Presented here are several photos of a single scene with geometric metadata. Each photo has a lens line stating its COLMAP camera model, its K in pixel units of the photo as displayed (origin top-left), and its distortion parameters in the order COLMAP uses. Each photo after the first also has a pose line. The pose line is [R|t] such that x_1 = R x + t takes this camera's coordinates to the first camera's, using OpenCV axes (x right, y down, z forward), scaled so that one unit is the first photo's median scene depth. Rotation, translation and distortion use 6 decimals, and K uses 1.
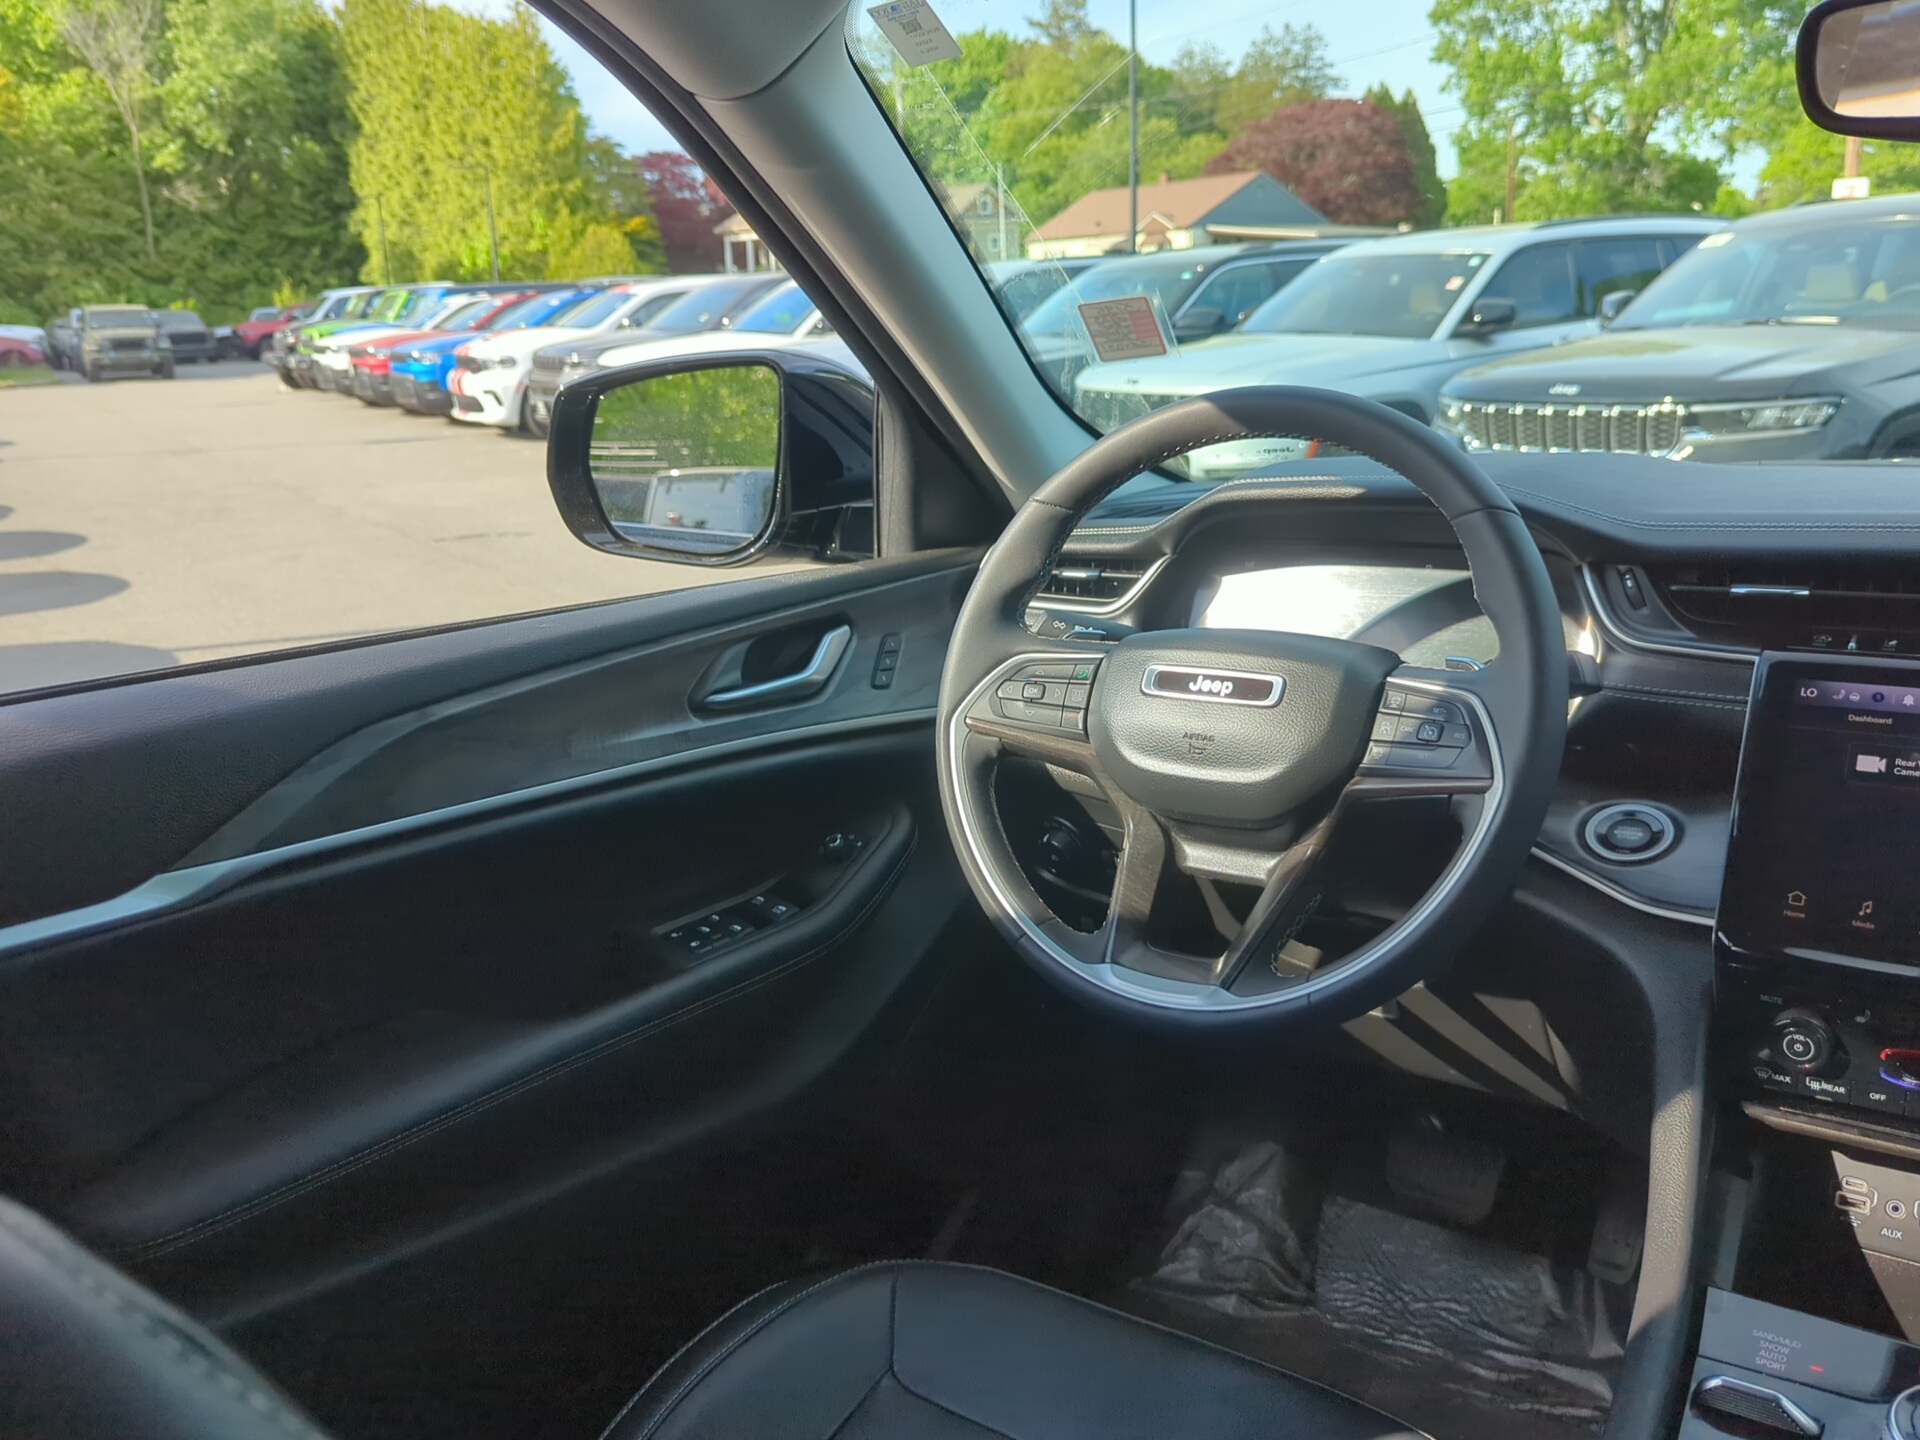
lens RADIAL K [[1565.8, 0, 967.5], [0, 1565.8, 687.7], [0, 0, 1]] dist [0.049332, -0.055002]
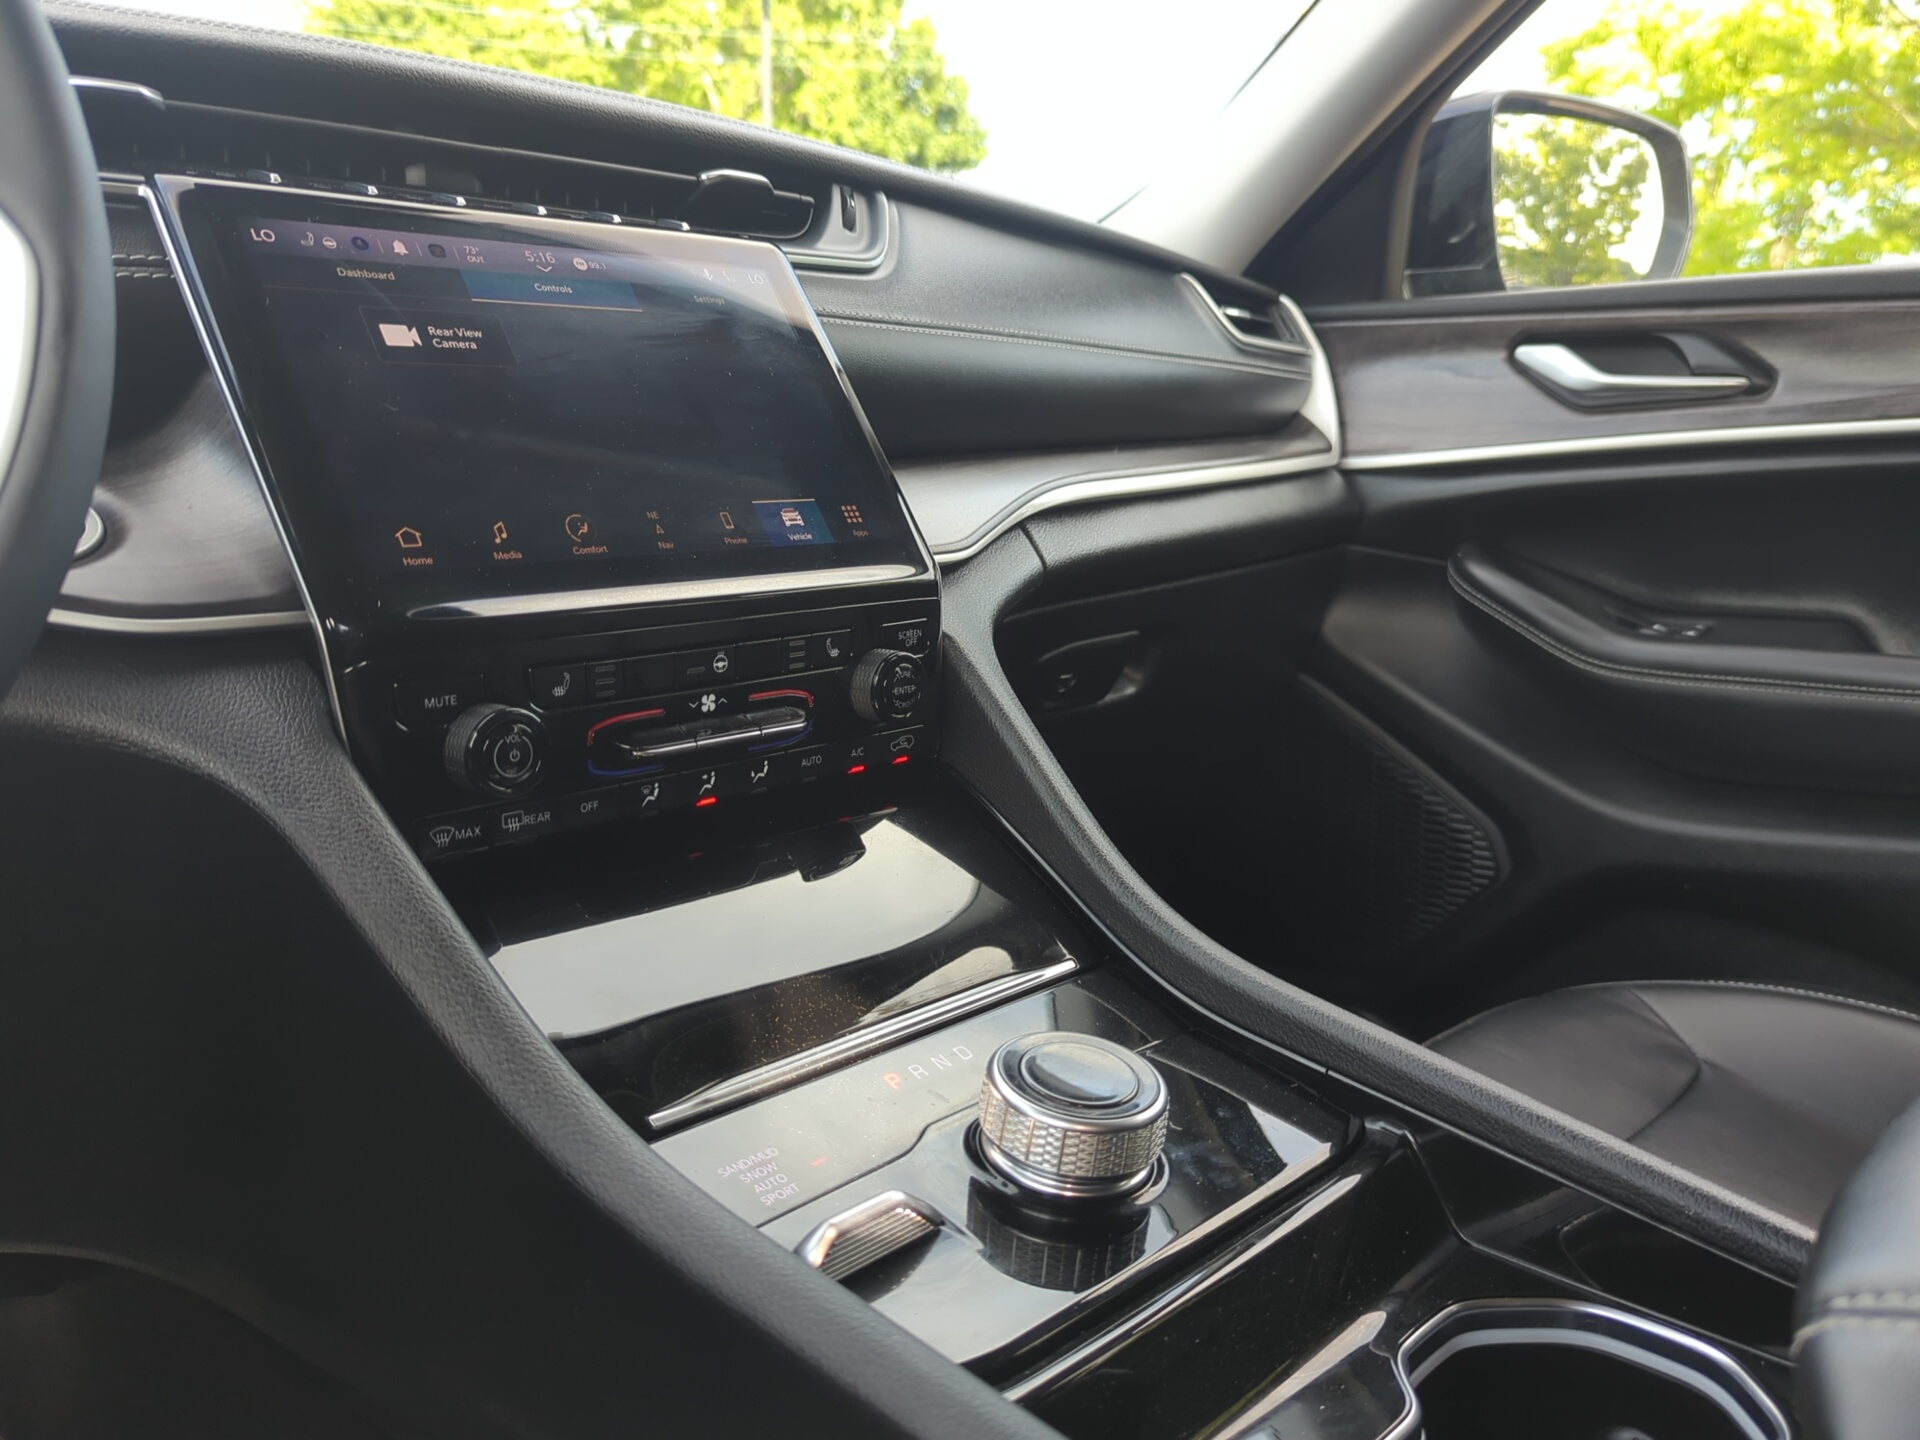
lens RADIAL K [[1565.8, 0, 986.1], [0, 1565.8, 675.5], [0, 0, 1]] dist [0.049332, -0.055002]
pose [[0.140349, -0.111588, 0.983794, -0.021327], [0.206914, 0.974994, 0.081072, 0.106842], [-0.968240, 0.192183, 0.159929, 0.415520]]
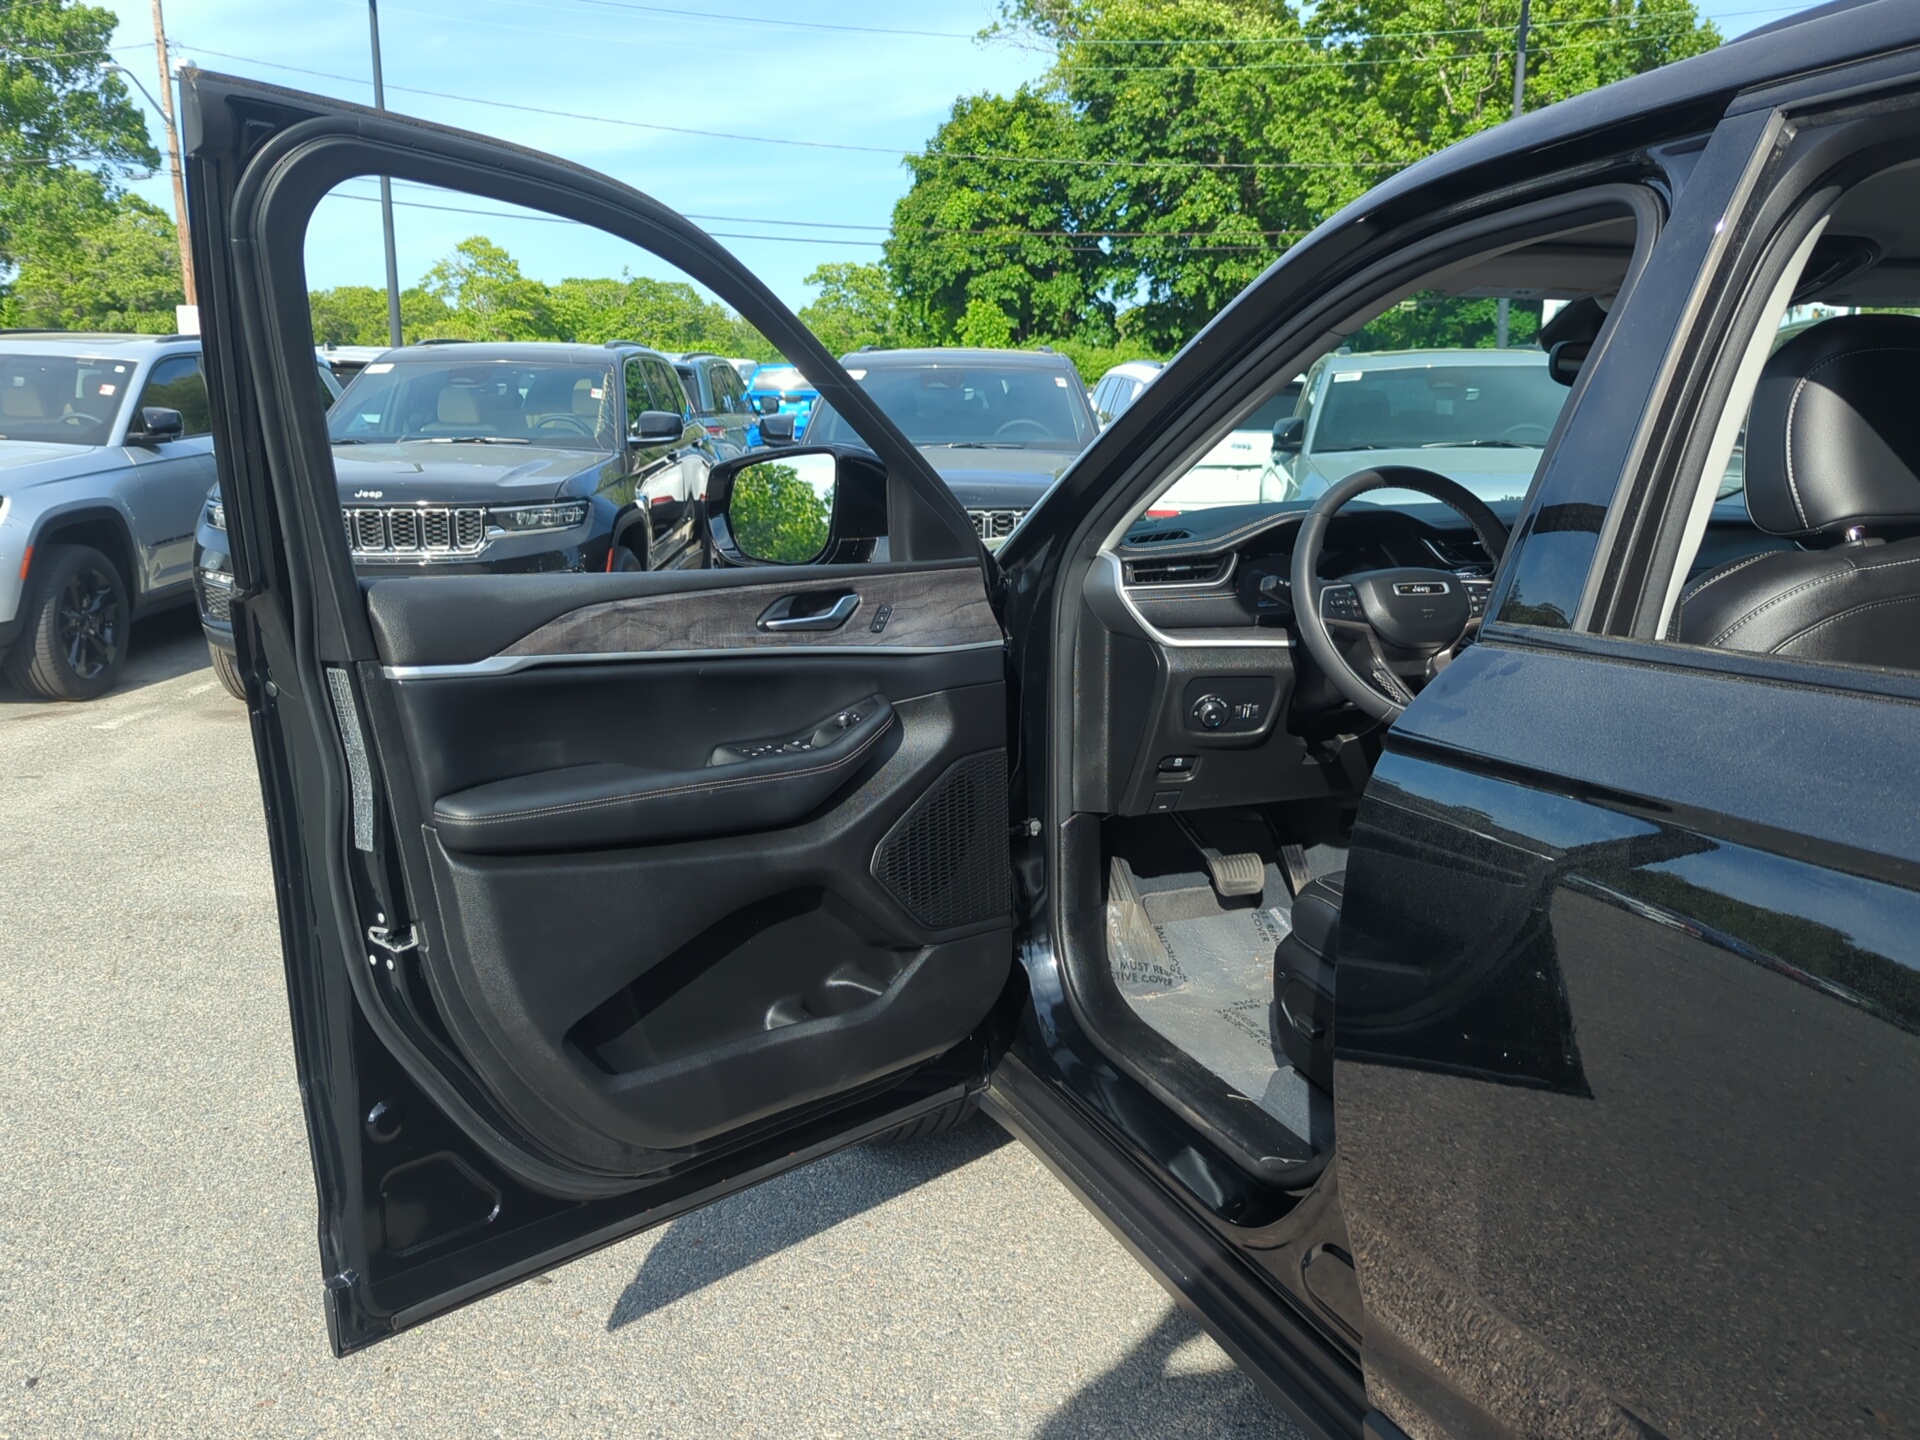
lens RADIAL K [[1565.8, 0, 978.8], [0, 1565.8, 706.1], [0, 0, 1]] dist [0.049332, -0.055002]
pose [[0.542371, -0.113747, 0.832403, -1.354615], [0.163502, 0.986139, 0.028221, -0.013786], [-0.824076, 0.120794, 0.553451, 0.198233]]
